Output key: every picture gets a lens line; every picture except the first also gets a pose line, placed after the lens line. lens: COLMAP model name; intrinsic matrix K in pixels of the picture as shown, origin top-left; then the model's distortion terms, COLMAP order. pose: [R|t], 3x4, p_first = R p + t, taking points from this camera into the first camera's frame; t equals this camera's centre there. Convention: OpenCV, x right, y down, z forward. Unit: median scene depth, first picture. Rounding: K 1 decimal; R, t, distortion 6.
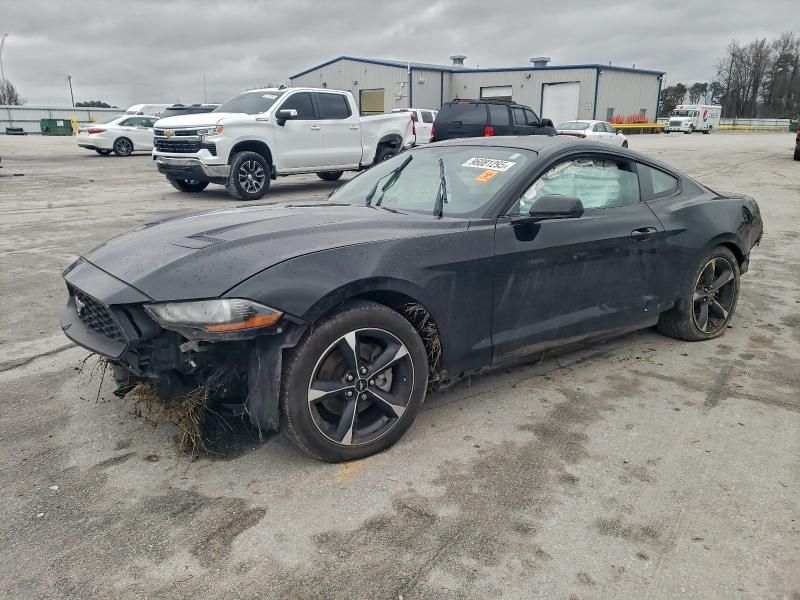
lens RADIAL K [[615.1, 0, 380.4], [0, 615.1, 300.7], [0, 0, 1]] dist [0.033297, 0.002056]
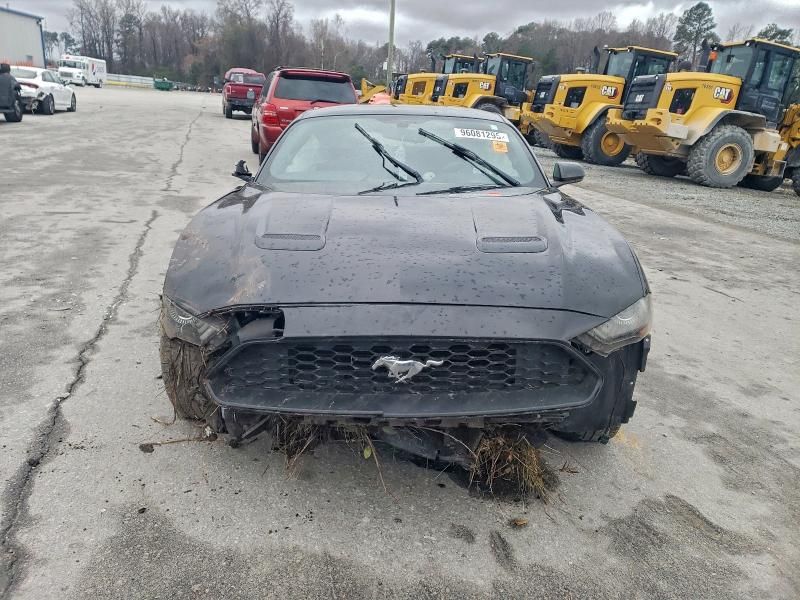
lens RADIAL K [[615.1, 0, 399.7], [0, 615.1, 294.1], [0, 0, 1]] dist [0.033297, 0.002056]
pose [[0.598937, -0.212654, 0.772044, -0.256122], [0.165952, 0.976127, 0.140125, -0.042784], [-0.783412, 0.044196, 0.619929, 0.156305]]
